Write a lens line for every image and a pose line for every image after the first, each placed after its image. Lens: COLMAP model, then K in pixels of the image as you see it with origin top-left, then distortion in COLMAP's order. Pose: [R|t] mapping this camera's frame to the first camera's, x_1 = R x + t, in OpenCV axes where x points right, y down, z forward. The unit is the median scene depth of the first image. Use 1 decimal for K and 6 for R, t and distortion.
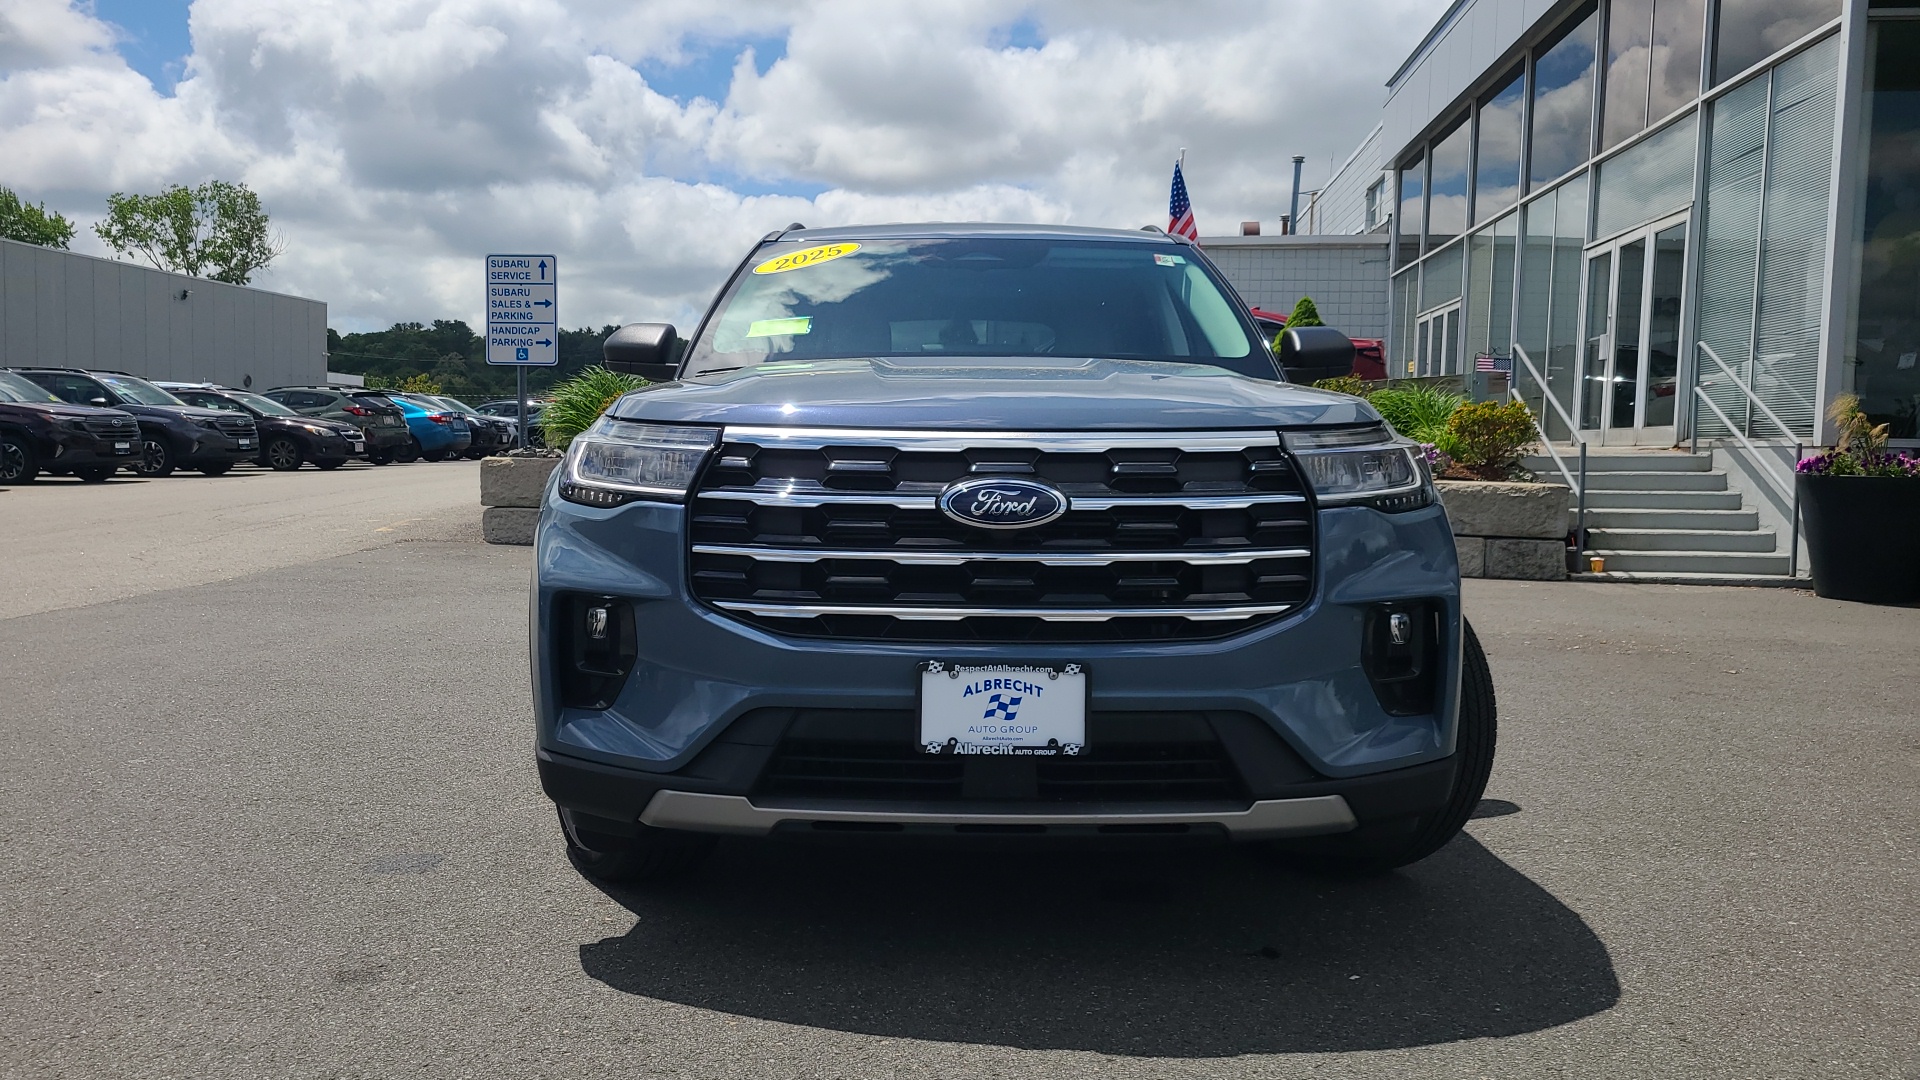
lens RADIAL K [[1435.0, 0, 975.2], [0, 1435.0, 565.5], [0, 0, 1]] dist [0.082012, -0.070841]
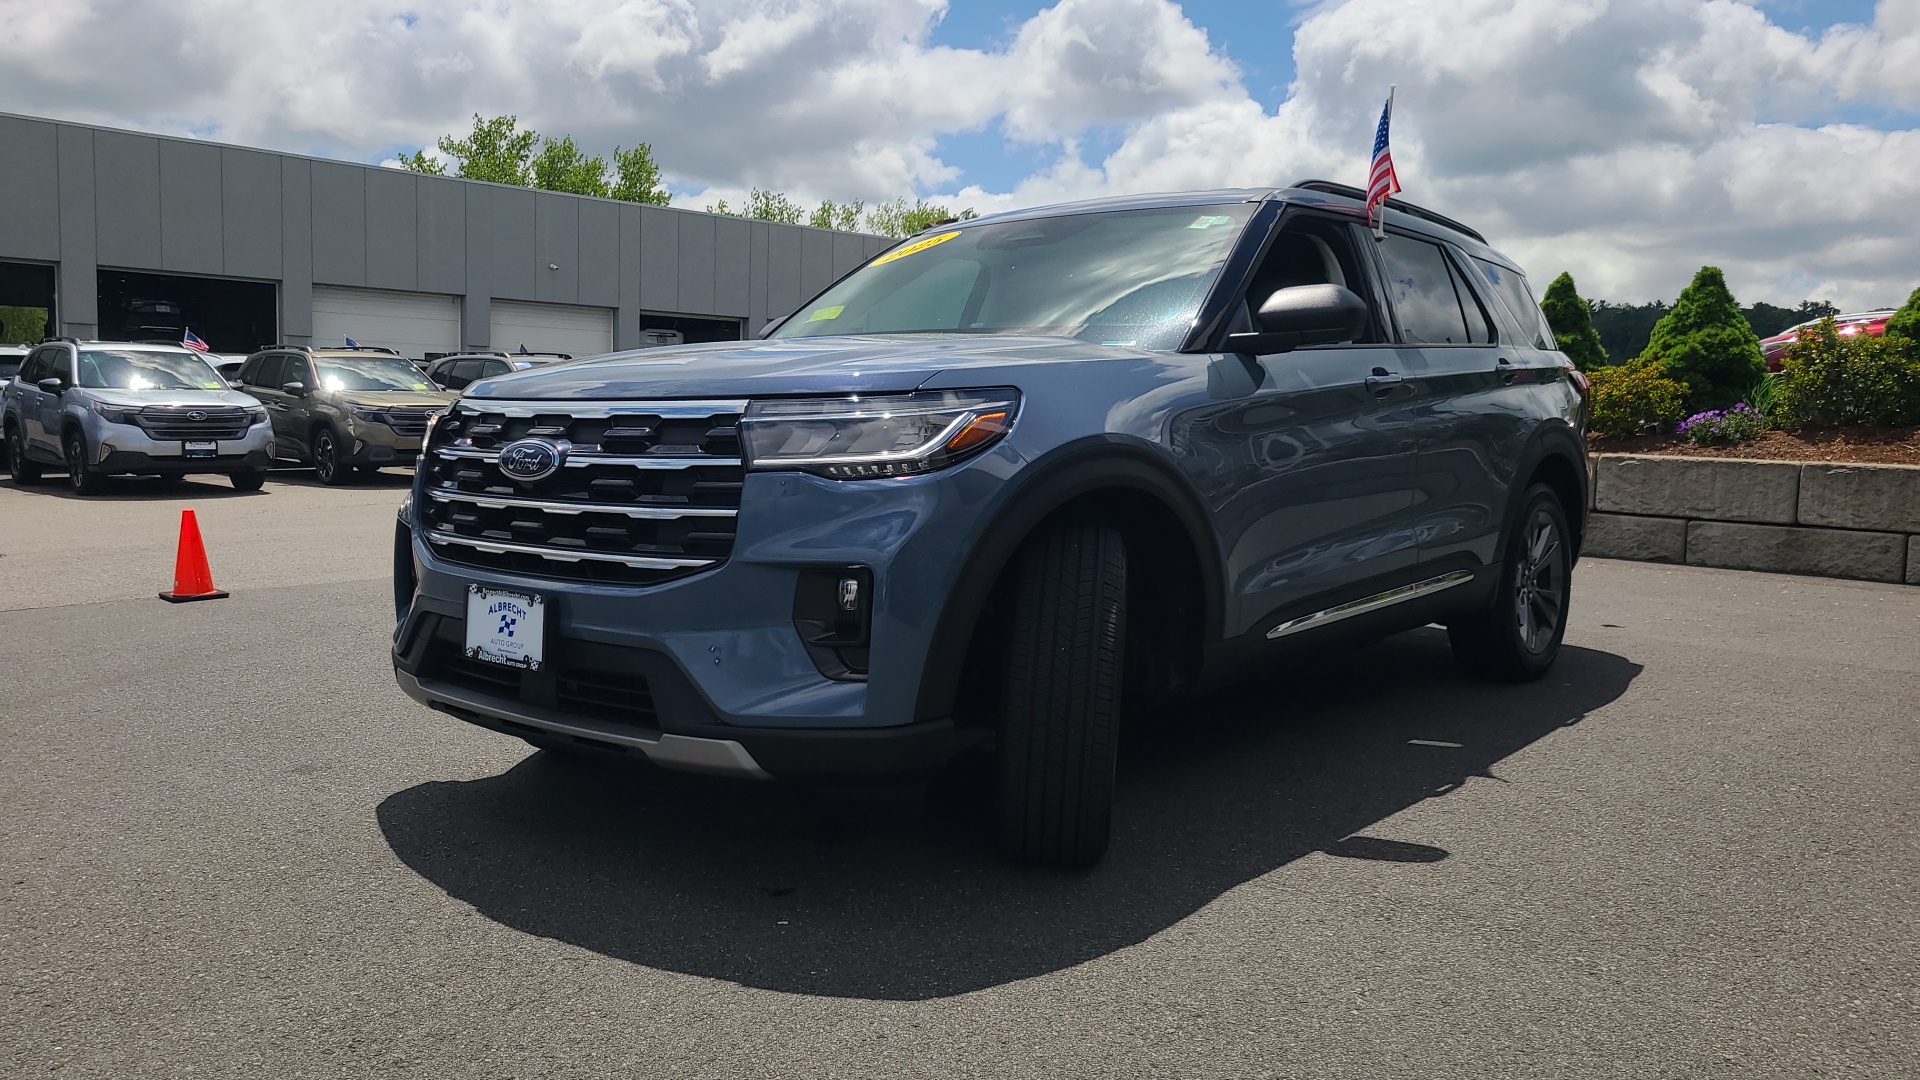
lens RADIAL K [[1462.0, 0, 960.0], [0, 1462.0, 540.0], [0, 0, 1]] dist [0.030105, -0.006099]
pose [[0.759383, 0.053923, -0.648406, 1.081503], [-0.058583, 0.998179, 0.014401, -0.014390], [0.648002, 0.027049, 0.761158, 0.286841]]
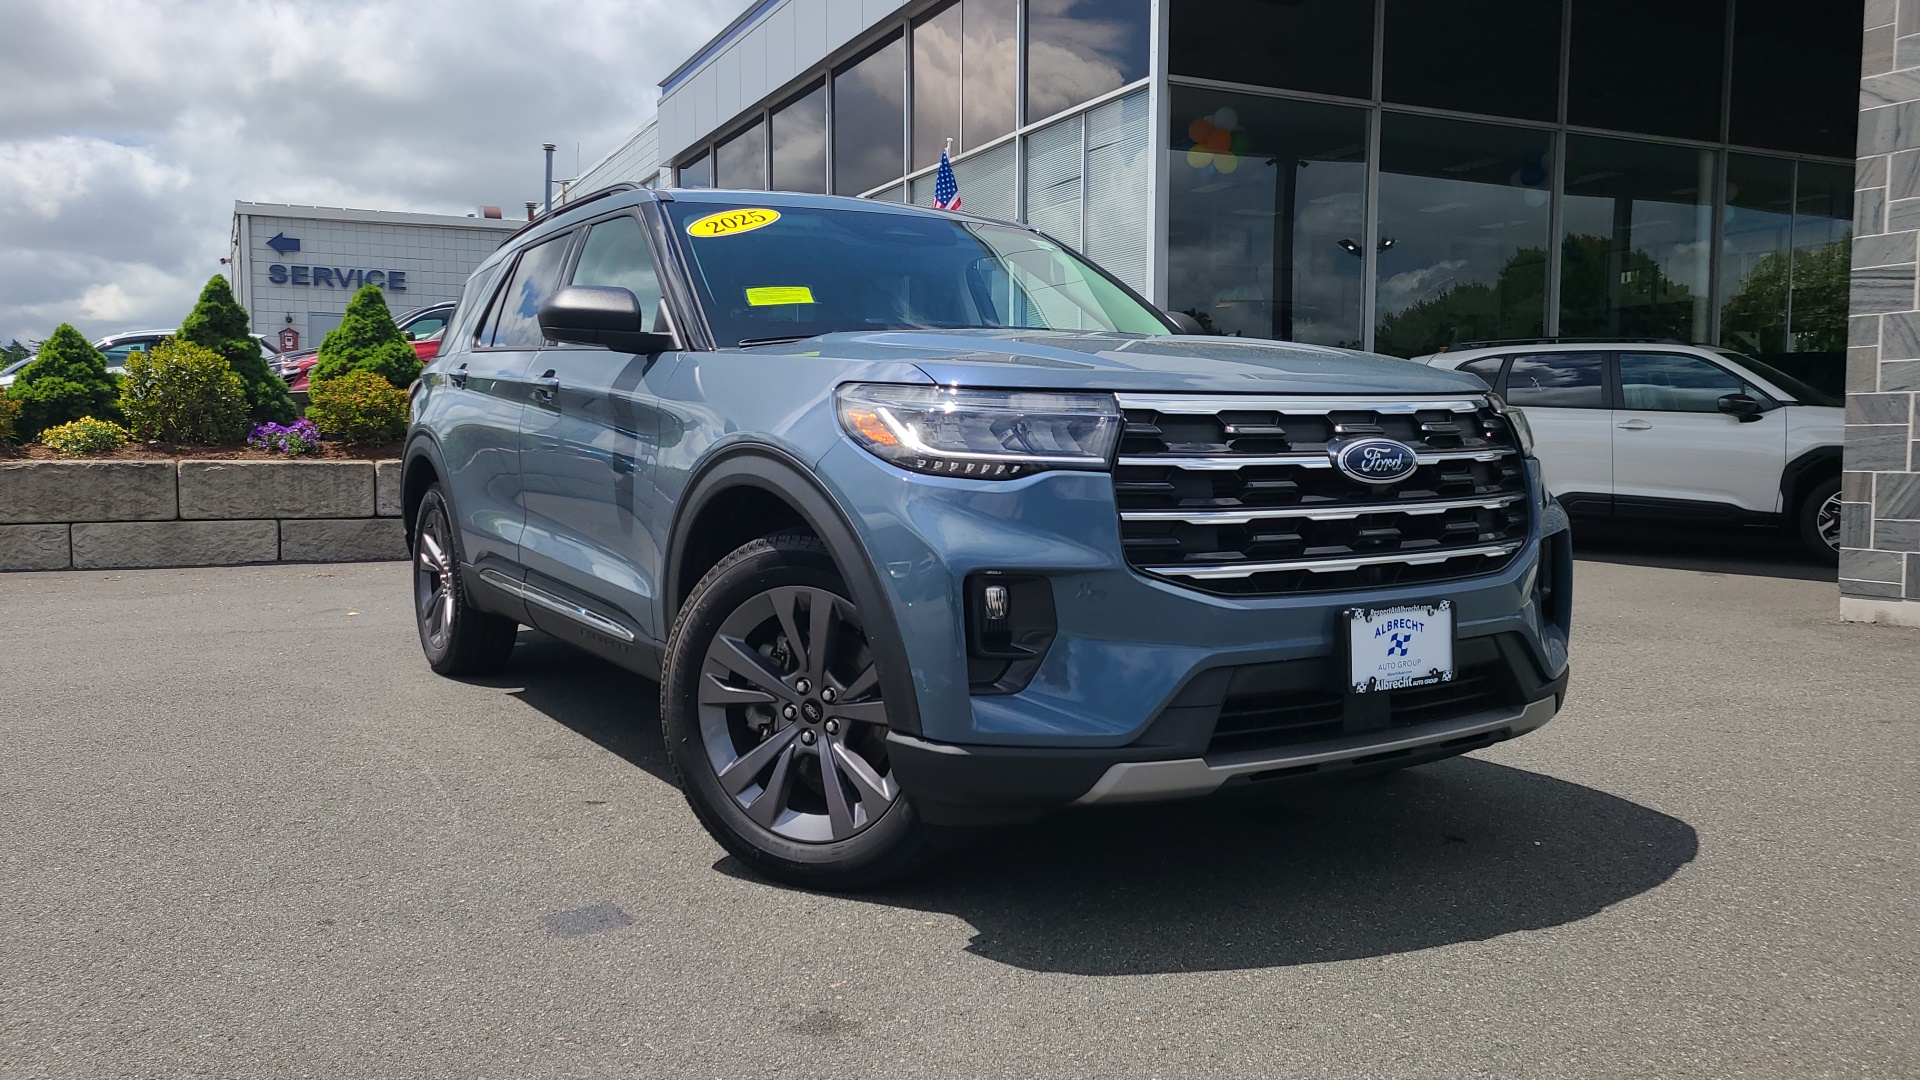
lens RADIAL K [[1428.9, 0, 946.4], [0, 1428.9, 539.6], [0, 0, 1]] dist [0.035156, -0.028714]
pose [[0.855635, -0.055324, 0.514615, -0.812530], [0.060434, 0.998149, 0.006825, -0.010036], [-0.514040, 0.025260, 0.857394, 0.224893]]
